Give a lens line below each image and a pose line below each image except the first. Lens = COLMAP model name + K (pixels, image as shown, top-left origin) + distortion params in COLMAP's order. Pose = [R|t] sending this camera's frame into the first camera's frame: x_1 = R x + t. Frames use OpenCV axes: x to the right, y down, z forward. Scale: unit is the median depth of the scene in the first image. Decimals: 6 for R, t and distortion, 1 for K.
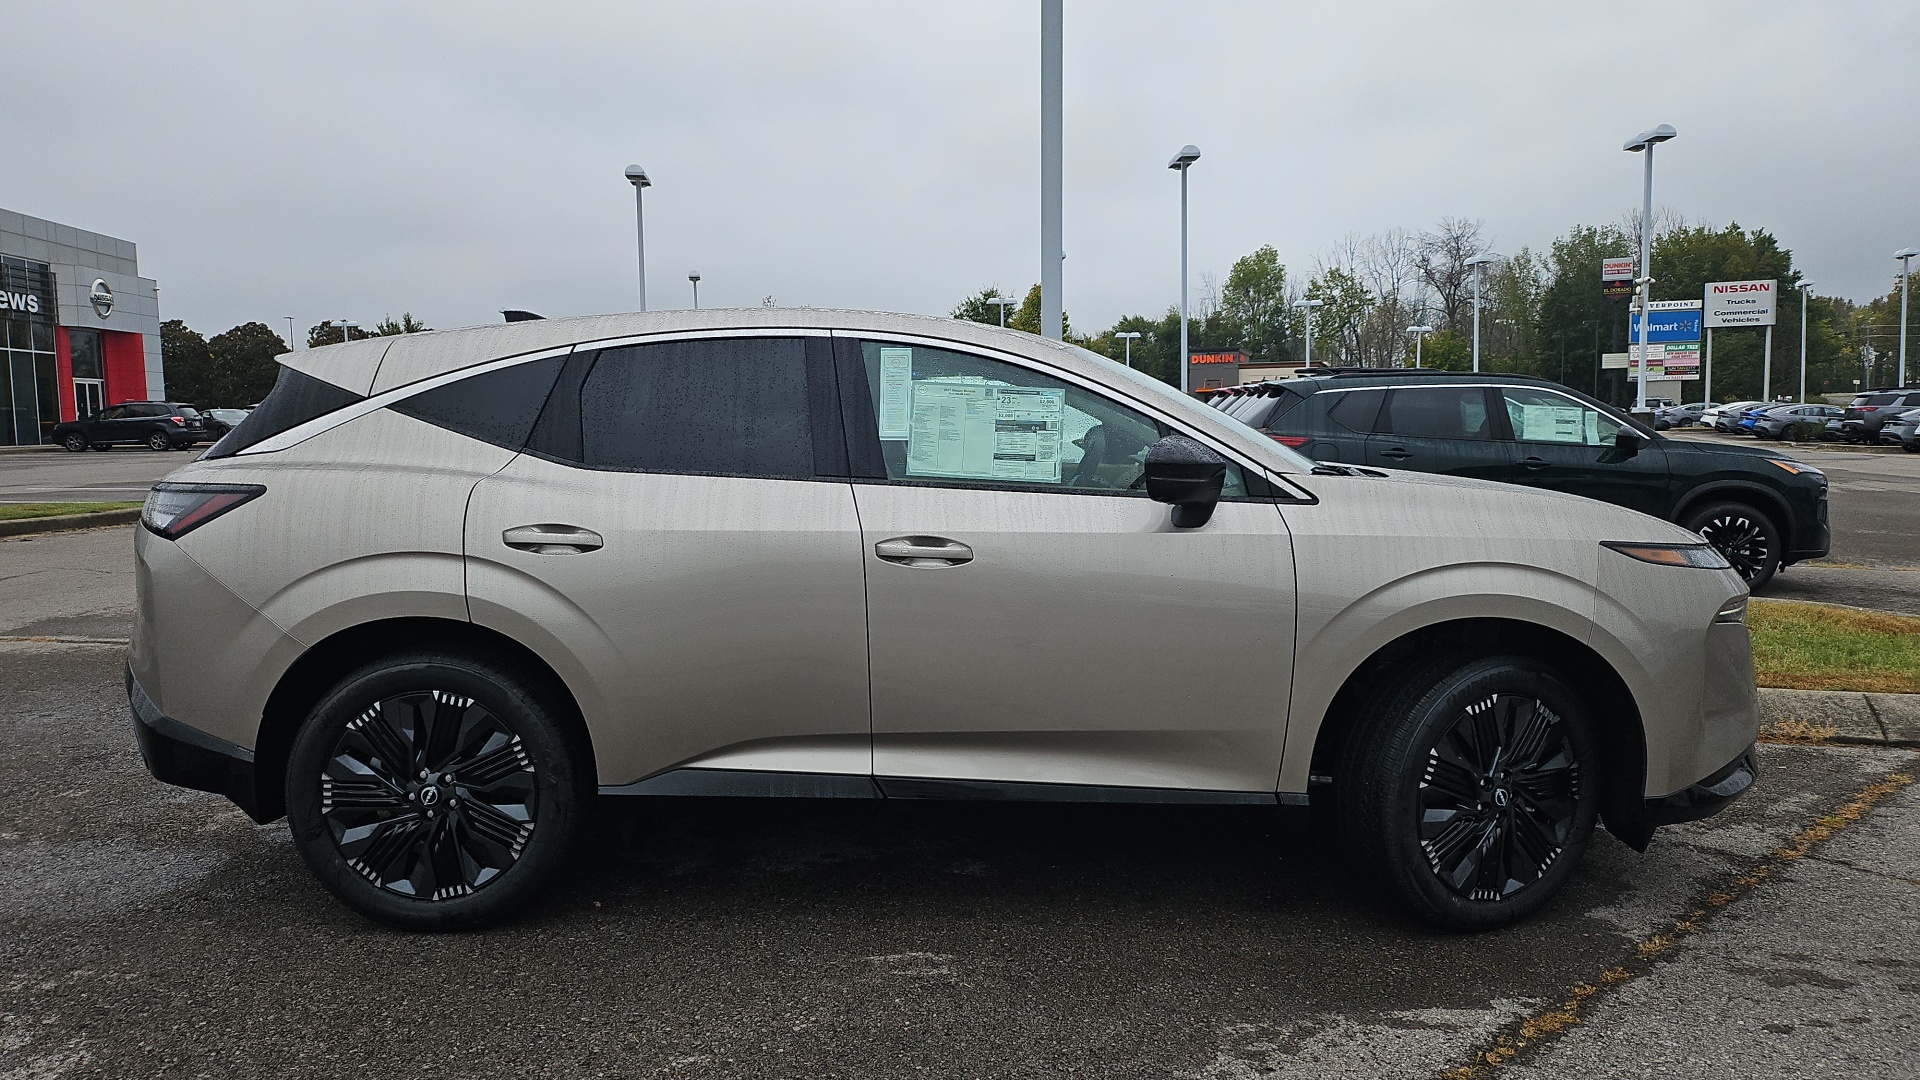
lens RADIAL K [[1354.5, 0, 976.6], [0, 1354.5, 532.0], [0, 0, 1]] dist [0.038797, -0.006733]
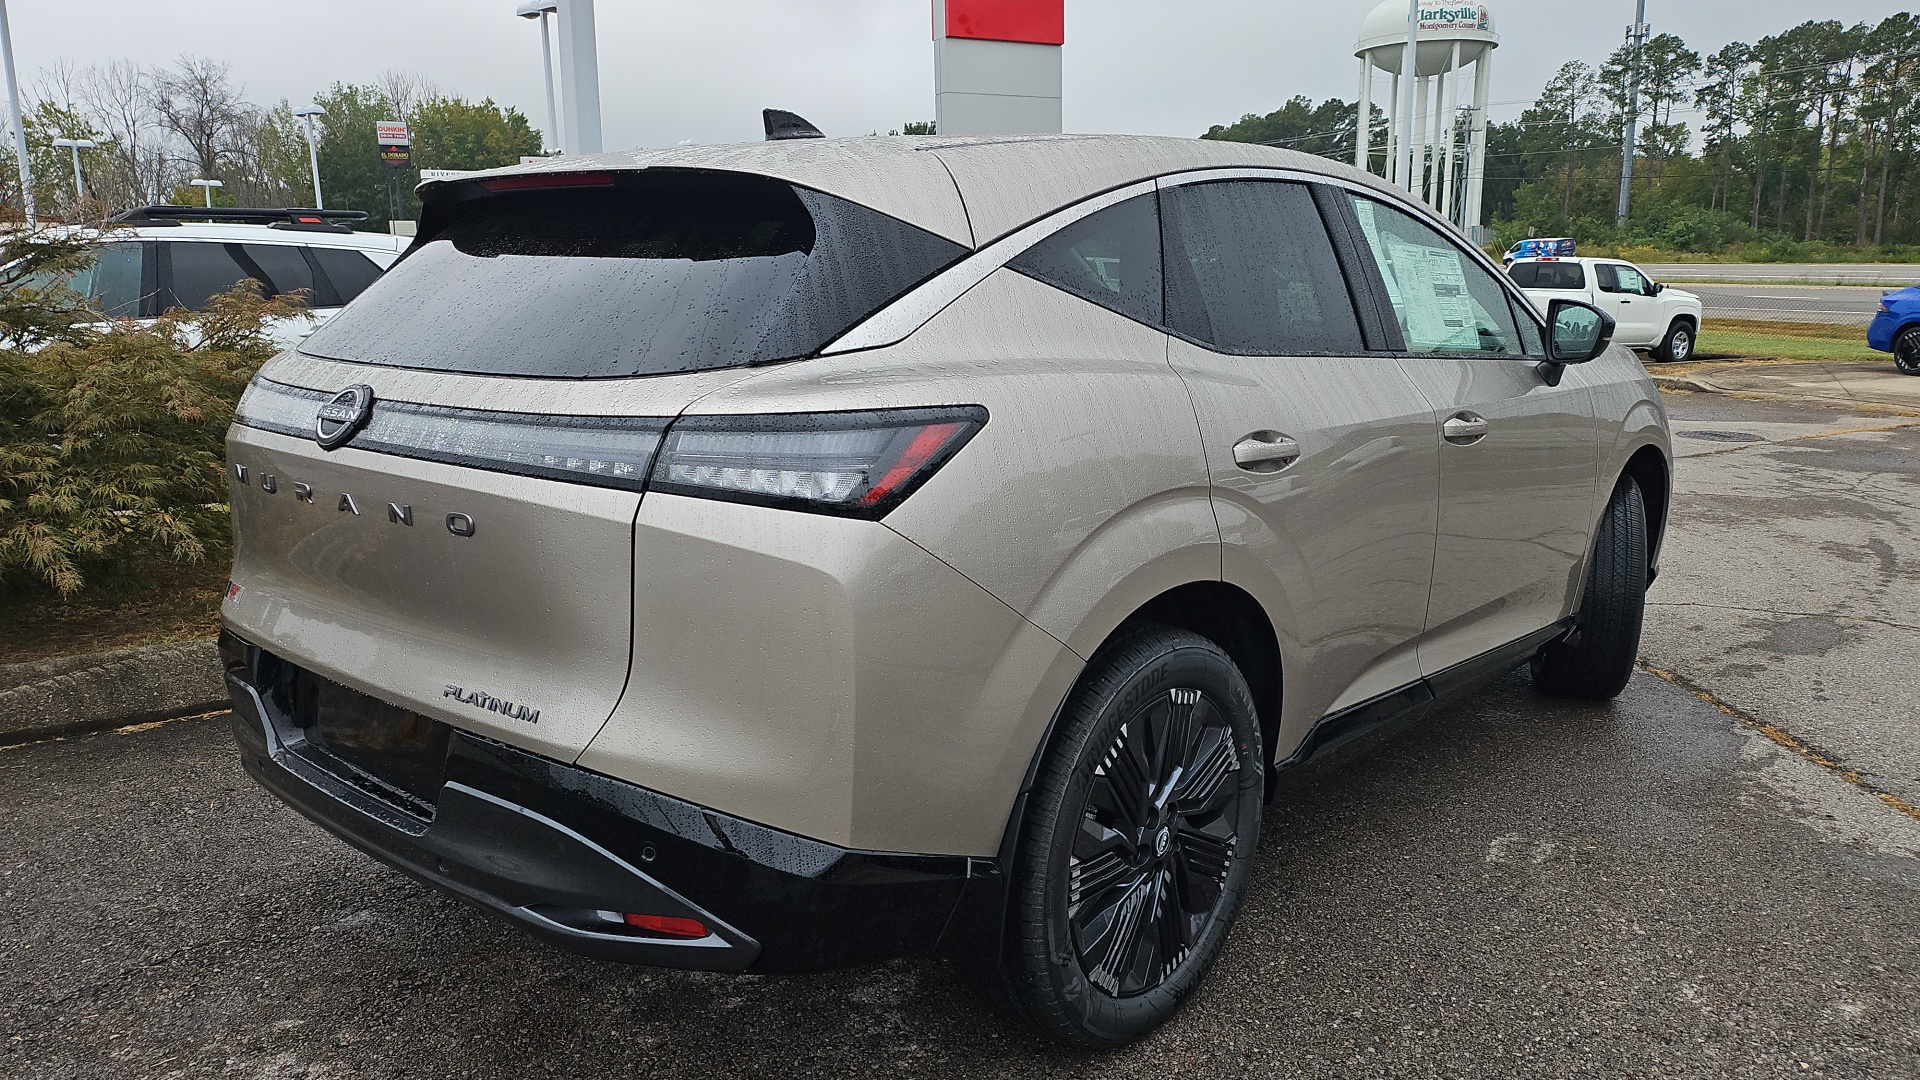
lens RADIAL K [[1368.6, 0, 960.0], [0, 1368.6, 540.0], [0, 0, 1]] dist [0.078963, -0.081441]
pose [[0.647429, -0.139347, 0.749278, -0.072823], [0.066515, 0.989723, 0.126590, -0.003843], [-0.759218, -0.032120, 0.650044, 0.047733]]
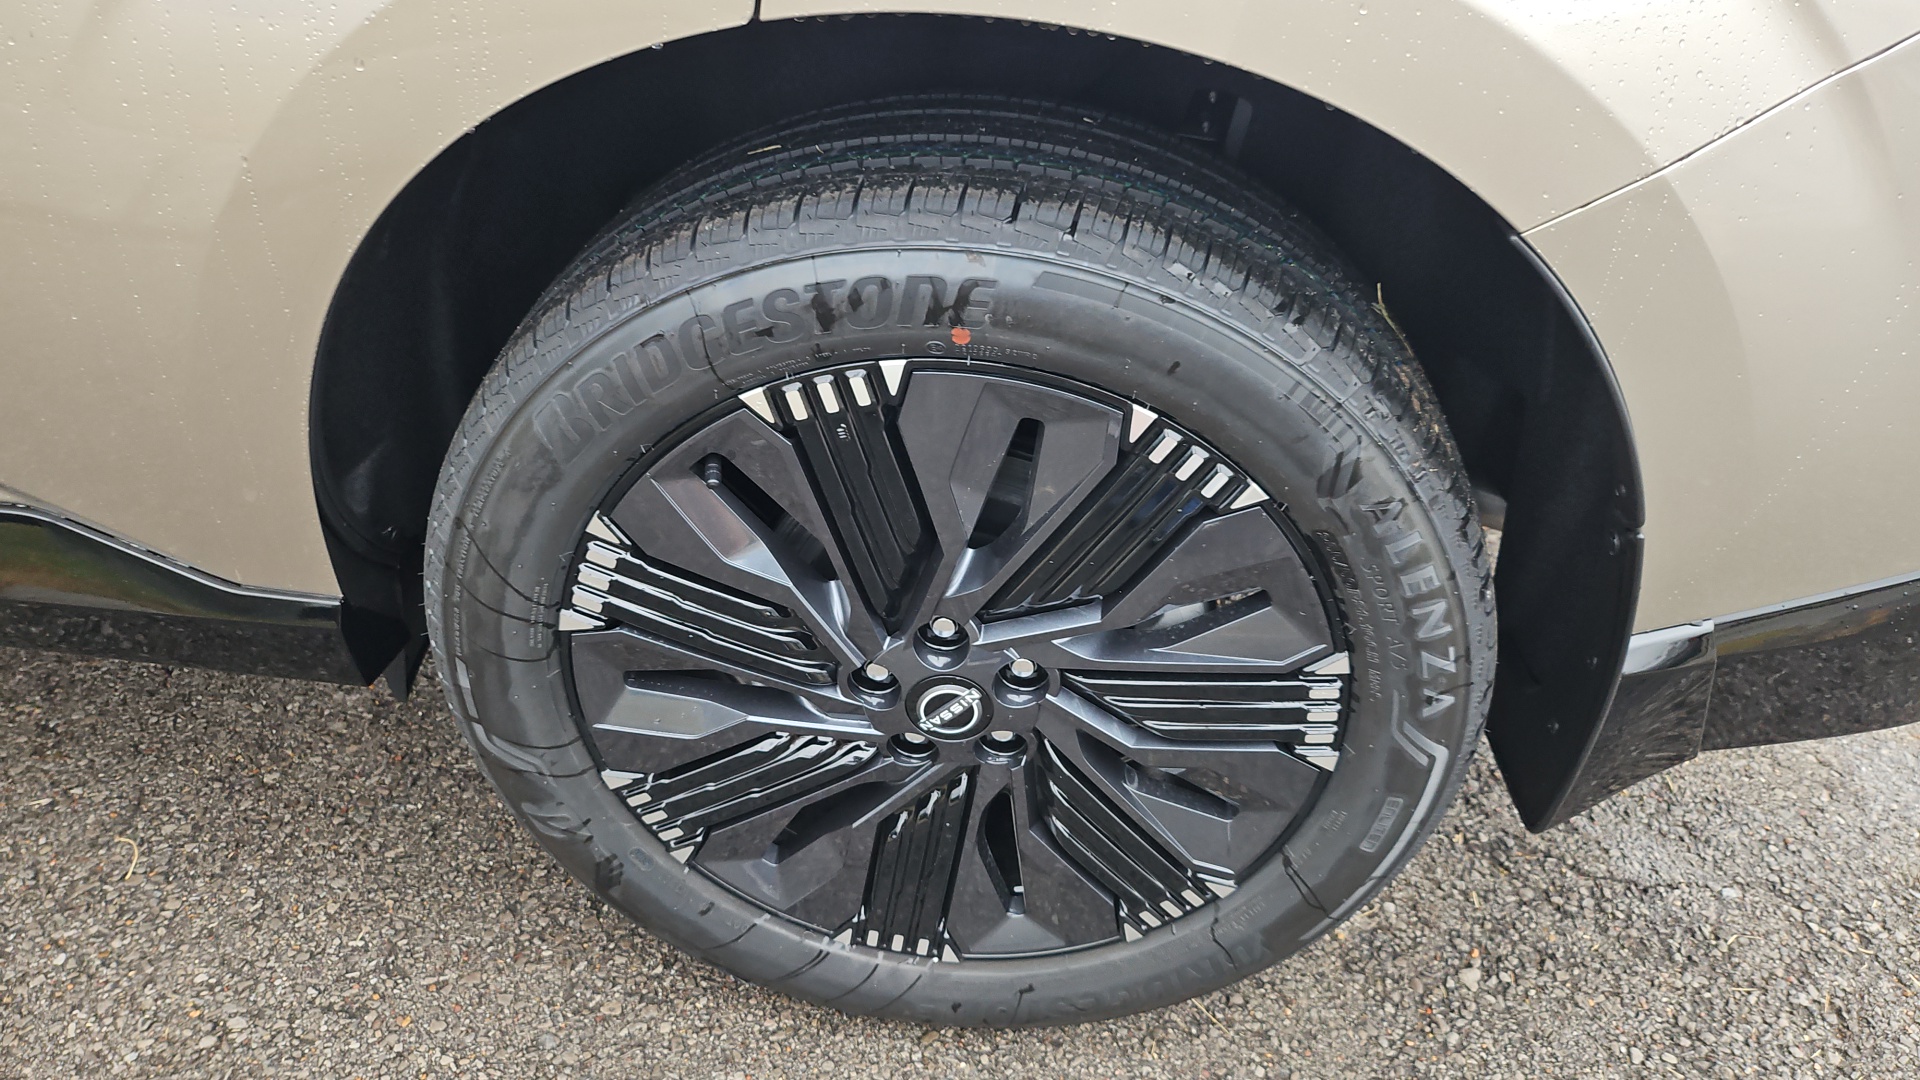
lens RADIAL K [[1354.5, 0, 976.6], [0, 1354.5, 532.0], [0, 0, 1]] dist [0.038797, -0.006733]
pose [[0.886938, 0.266254, -0.377425, 0.036697], [-0.053806, 0.871131, 0.488094, 0.002277], [0.458744, -0.412602, 0.786965, 0.060814]]
